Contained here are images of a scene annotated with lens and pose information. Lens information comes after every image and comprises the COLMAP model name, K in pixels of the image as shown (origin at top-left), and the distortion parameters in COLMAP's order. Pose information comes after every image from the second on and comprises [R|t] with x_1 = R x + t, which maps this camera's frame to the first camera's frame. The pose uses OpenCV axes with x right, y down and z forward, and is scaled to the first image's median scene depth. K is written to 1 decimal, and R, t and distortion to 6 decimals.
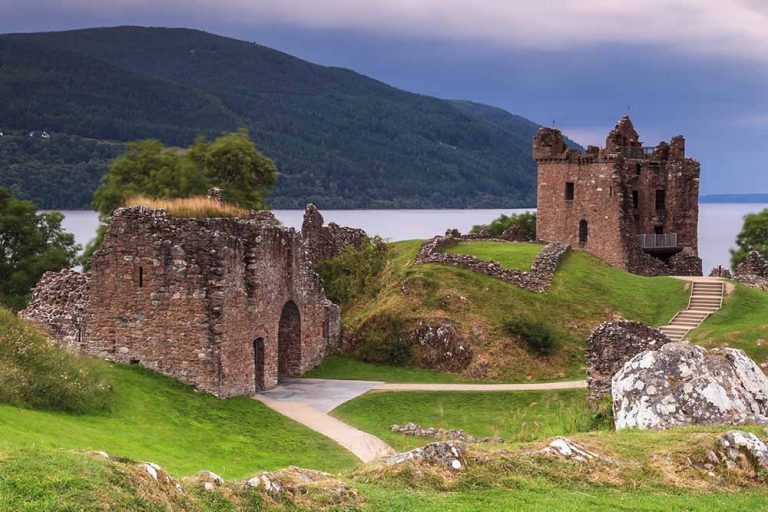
lens RADIAL K [[1314.9, 0, 383.6], [0, 1314.9, 255.6], [0, 0, 1]] dist [0.049543, 0.000000]
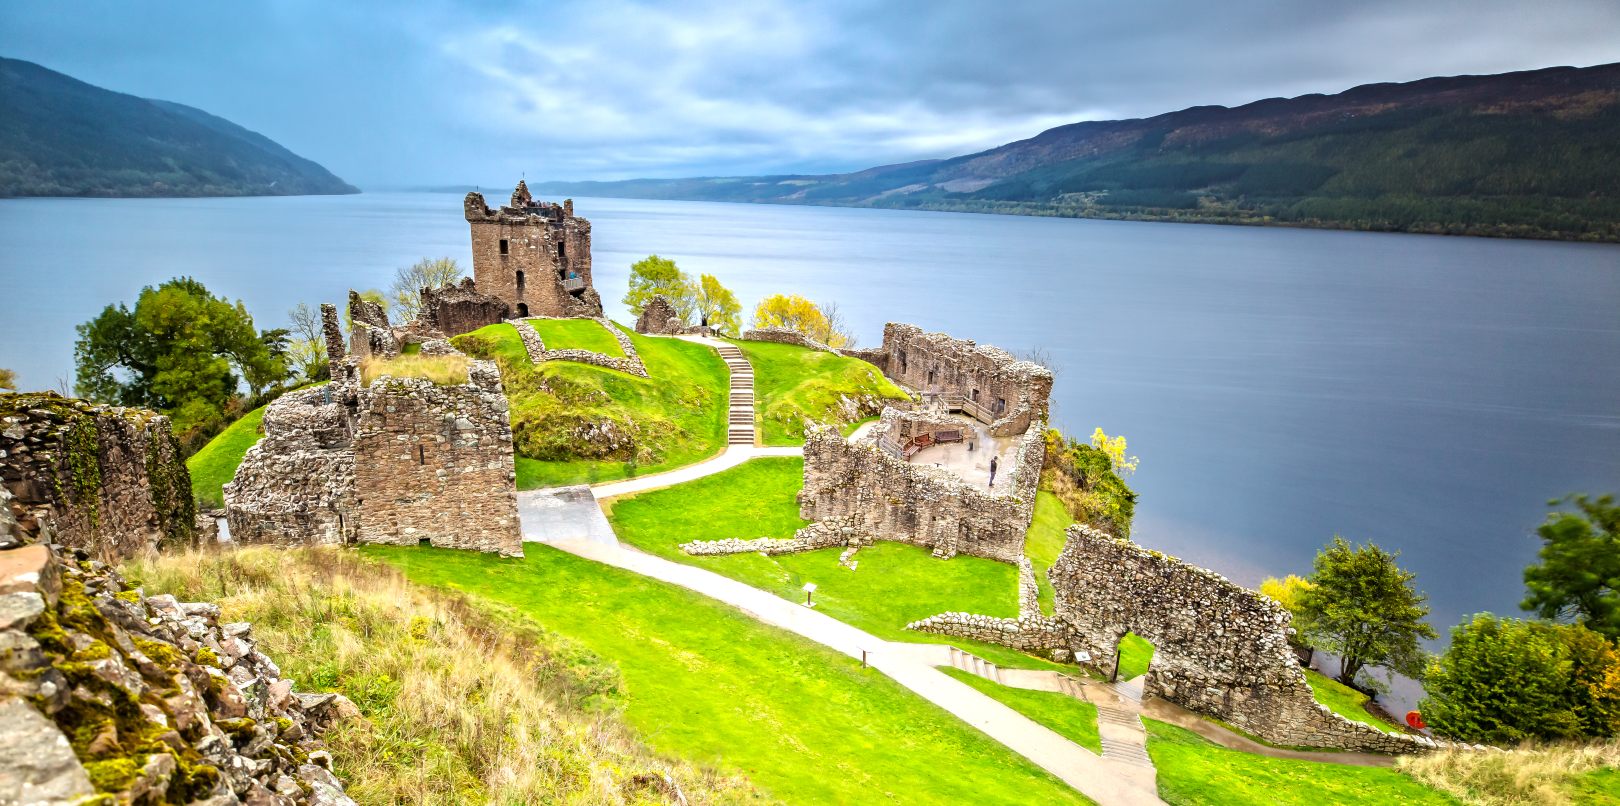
lens RADIAL K [[830.8, 0, 793.8], [0, 830.8, 447.1], [0, 0, 1]] dist [-0.004025, -0.002734]
pose [[0.775141, -0.168242, 0.608975, -0.337297], [0.007074, 0.966142, 0.257913, -0.140353], [-0.631749, -0.195611, 0.750087, 0.383469]]
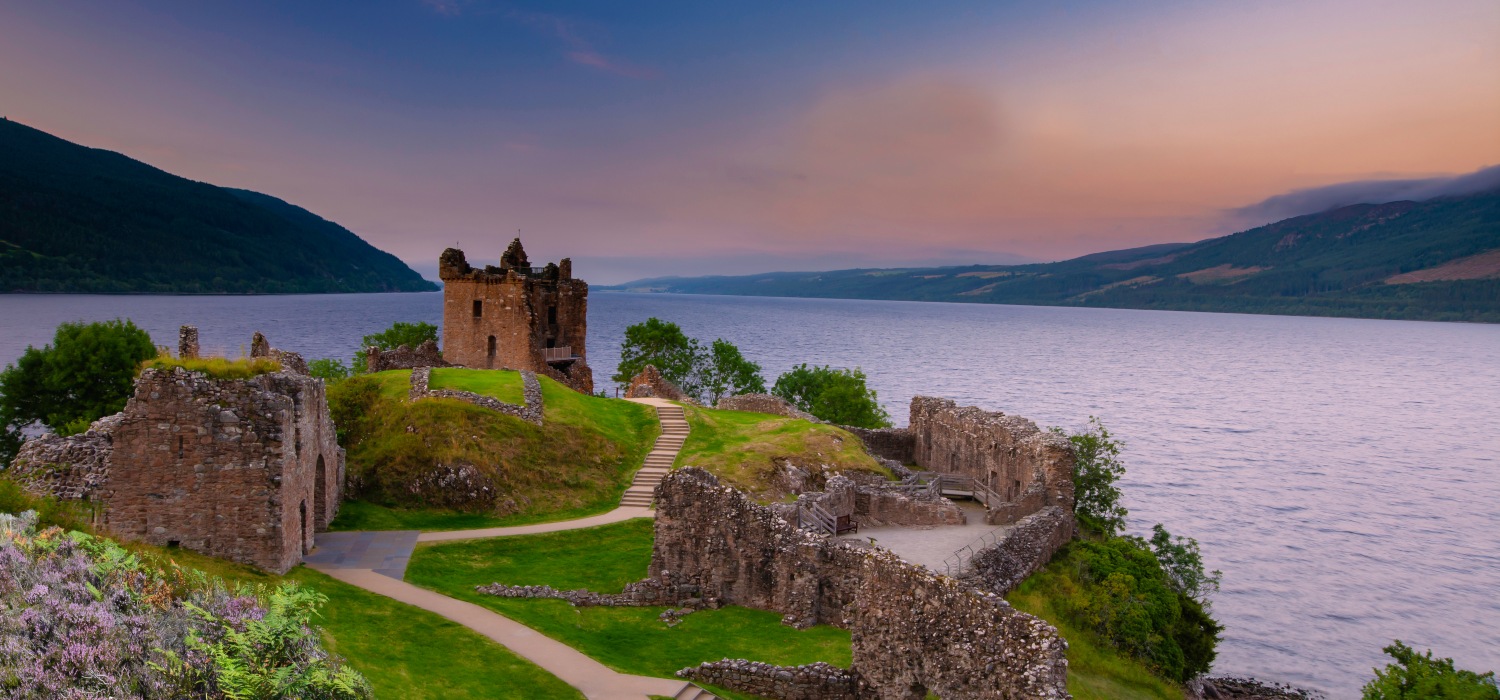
lens RADIAL K [[1140.7, 0, 738.4], [0, 1140.7, 350.9], [0, 0, 1]] dist [-0.004544, 0.026261]
pose [[0.889722, -0.011808, 0.456350, -0.199179], [0.004971, 0.999857, 0.016180, -0.059002], [-0.456476, -0.012127, 0.889653, 0.142688]]
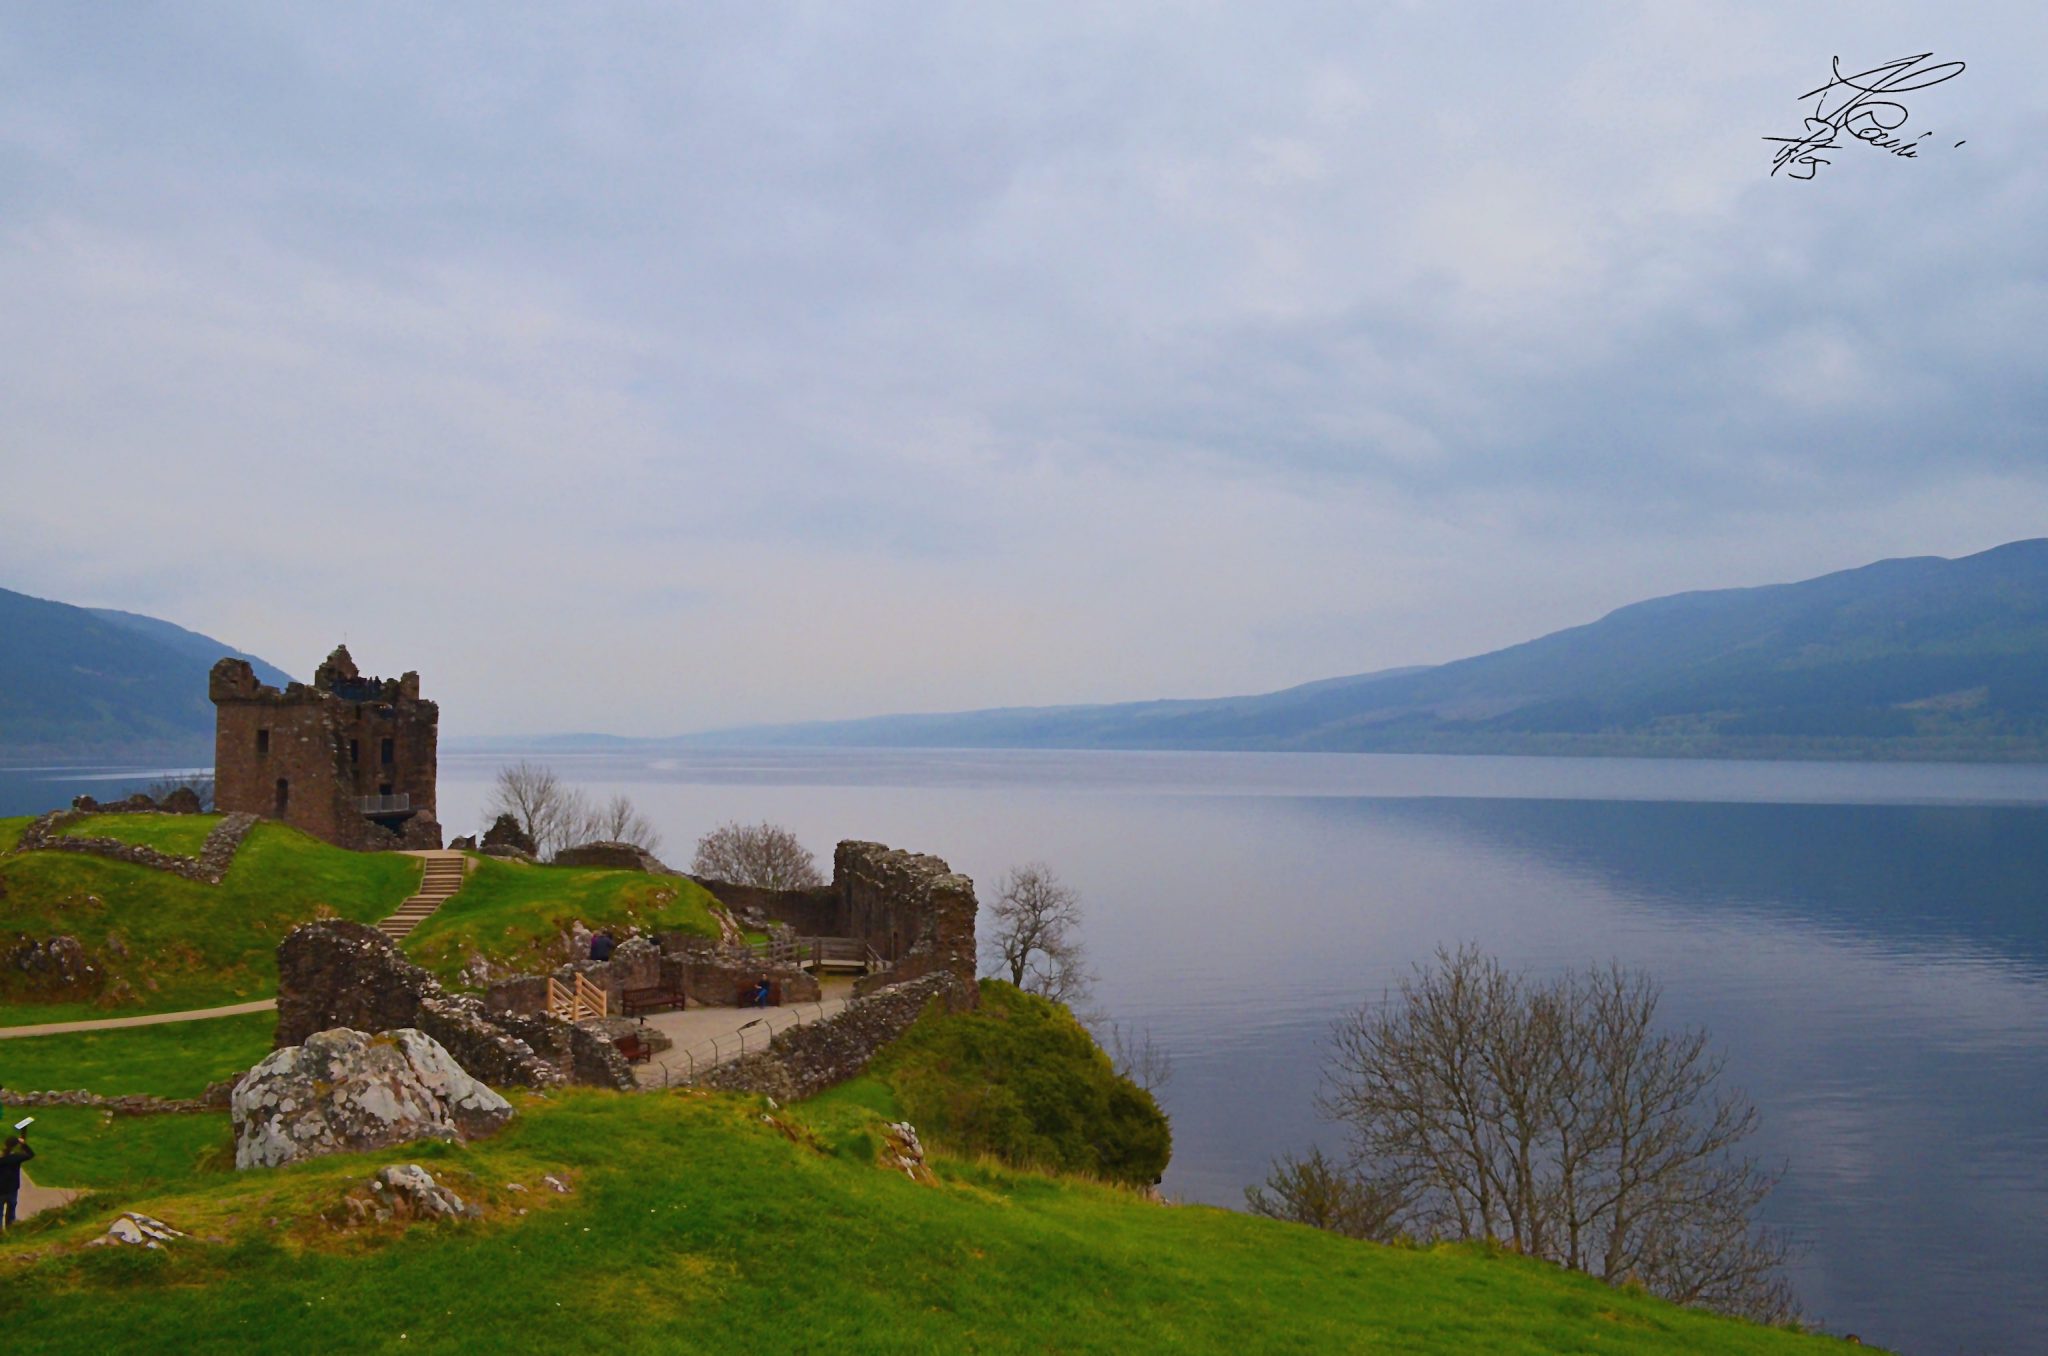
lens RADIAL K [[1564.7, 0, 1024.7], [0, 1564.7, 685.6], [0, 0, 1]] dist [-0.015030, -0.002270]
pose [[0.830935, 0.013249, 0.556211, 0.010871], [0.030451, 0.997135, -0.069244, -0.010868], [-0.555535, 0.074475, 0.828151, 0.006475]]
